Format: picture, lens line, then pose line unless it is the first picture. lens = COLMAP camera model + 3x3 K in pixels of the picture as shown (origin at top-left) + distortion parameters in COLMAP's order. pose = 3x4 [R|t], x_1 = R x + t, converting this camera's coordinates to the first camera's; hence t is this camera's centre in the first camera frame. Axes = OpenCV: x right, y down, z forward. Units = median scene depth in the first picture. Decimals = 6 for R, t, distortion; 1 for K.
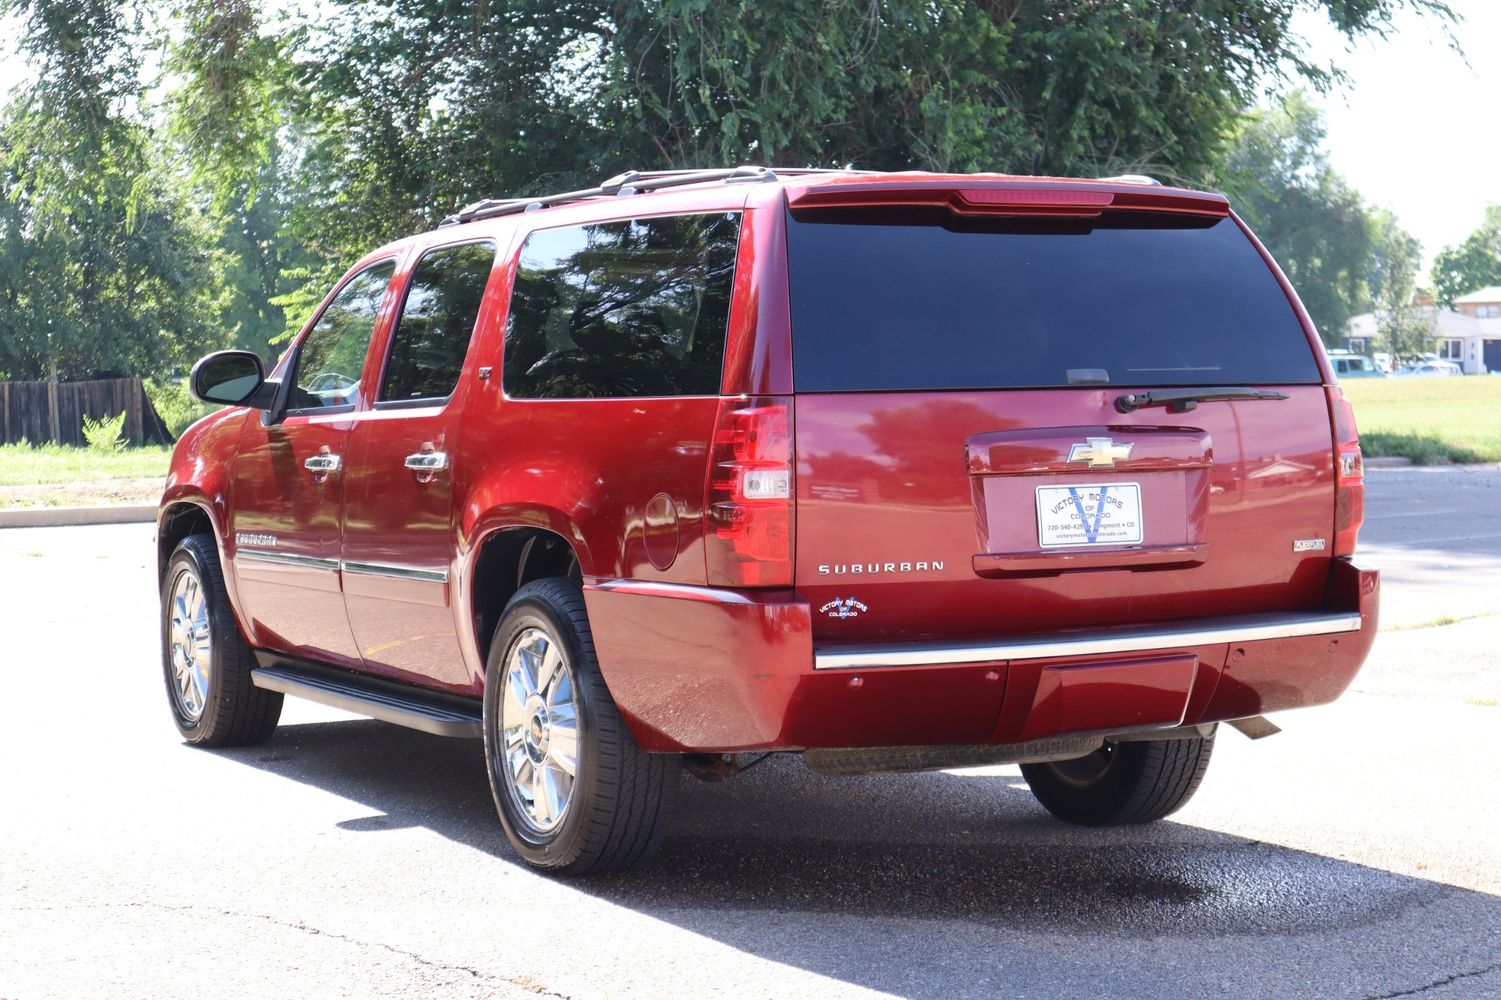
lens RADIAL K [[2861.7, 0, 750.5], [0, 2861.7, 500.0], [0, 0, 1]] dist [-0.112705, 0.107832]
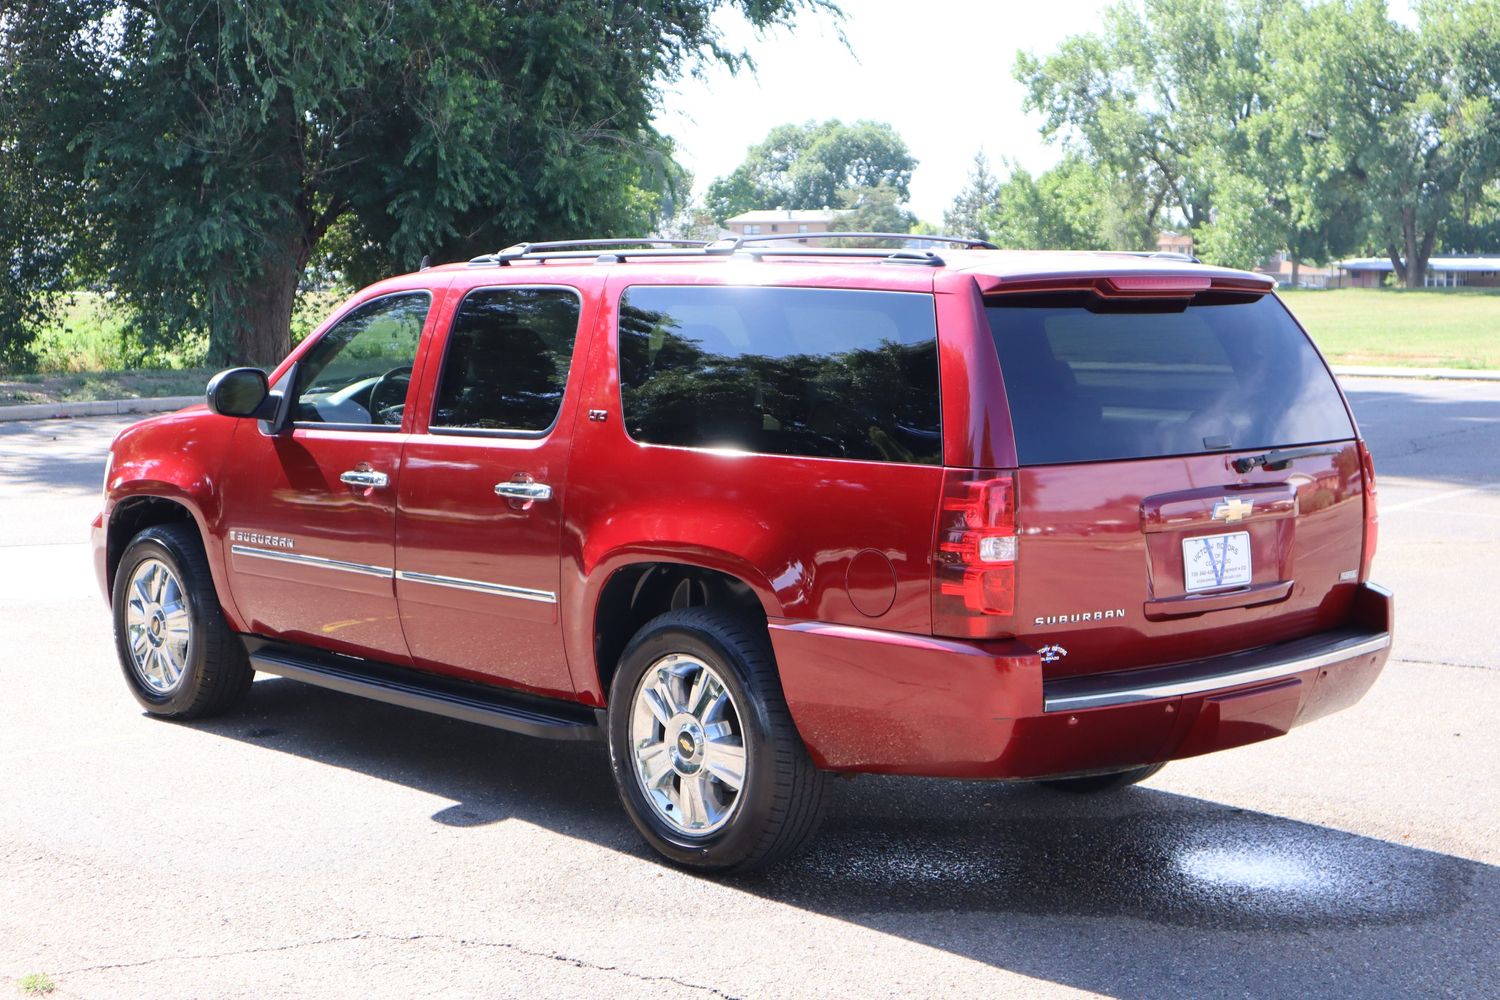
lens RADIAL K [[2308.0, 0, 751.2], [0, 2308.0, 459.7], [0, 0, 1]] dist [0.023965, -0.034317]
pose [[0.970811, -0.004712, 0.239799, -0.186067], [-0.003208, 0.999463, 0.032625, -0.042360], [-0.239824, -0.032442, 0.970274, 0.084787]]
